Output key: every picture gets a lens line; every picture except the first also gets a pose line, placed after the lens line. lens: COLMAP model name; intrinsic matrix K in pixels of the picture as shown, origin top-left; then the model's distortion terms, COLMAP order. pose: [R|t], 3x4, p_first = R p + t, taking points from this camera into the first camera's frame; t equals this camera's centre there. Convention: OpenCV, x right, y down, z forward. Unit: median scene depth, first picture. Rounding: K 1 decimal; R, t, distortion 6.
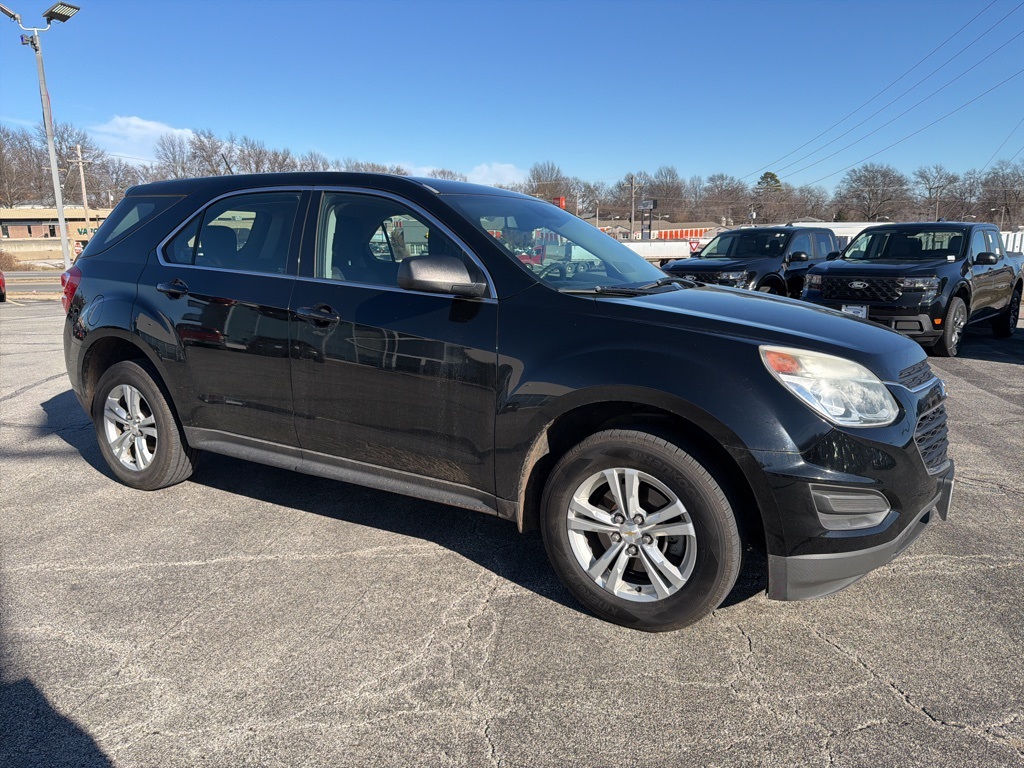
lens RADIAL K [[716.8, 0, 521.9], [0, 716.8, 388.6], [0, 0, 1]] dist [0.033525, -0.043684]
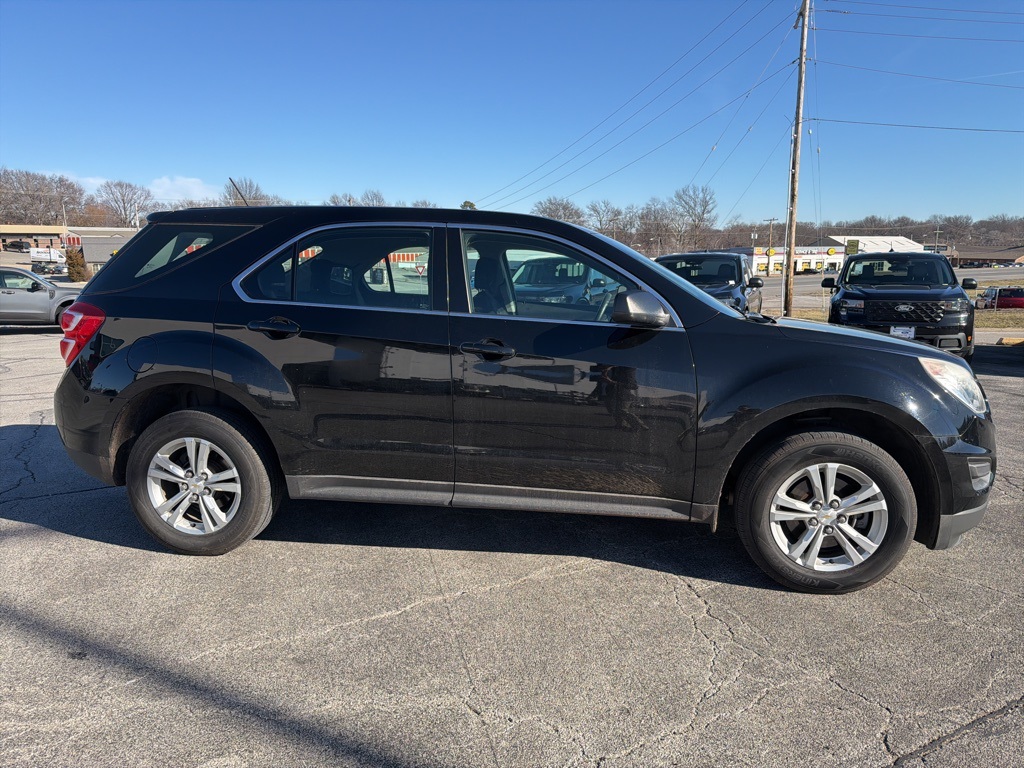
lens RADIAL K [[716.8, 0, 501.8], [0, 716.8, 382.3], [0, 0, 1]] dist [0.033525, -0.043684]
pose [[0.921566, -0.057605, 0.383923, -0.692857], [0.071622, 0.997183, -0.022300, -0.033545], [-0.381557, 0.048048, 0.923096, 0.050877]]
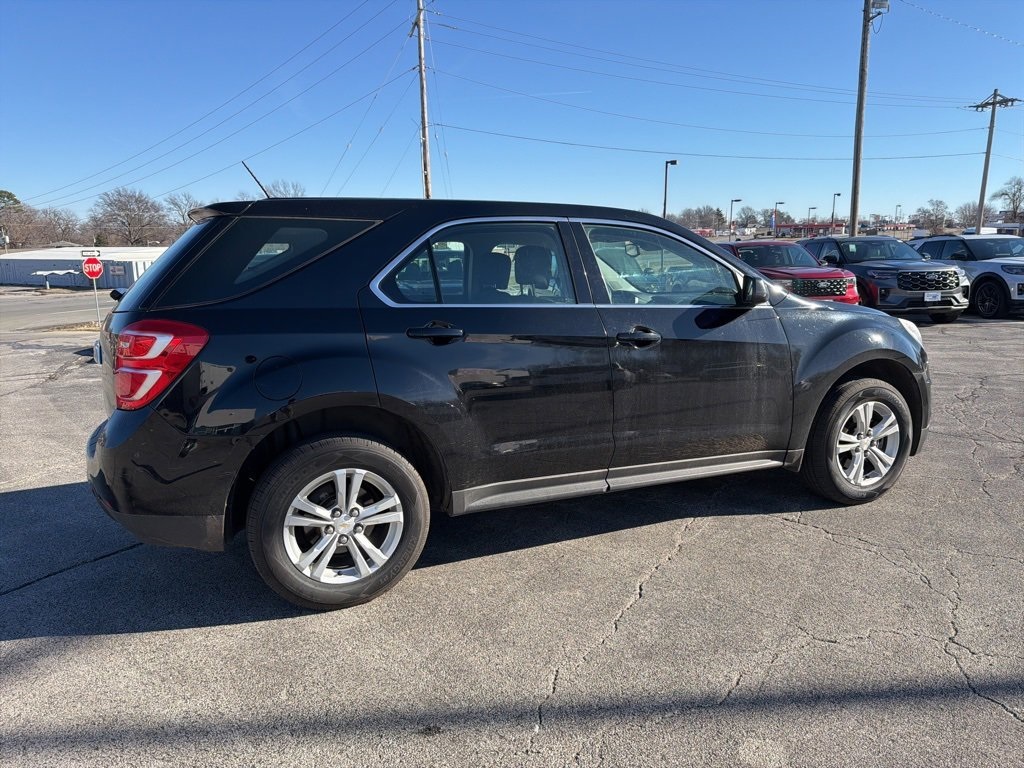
lens RADIAL K [[716.8, 0, 512.0], [0, 716.8, 389.4], [0, 0, 1]] dist [0.033525, -0.043684]
pose [[0.606181, -0.156024, 0.779872, -1.313853], [0.180972, 0.981905, 0.055776, -0.125797], [-0.774463, 0.107325, 0.623449, 0.499949]]
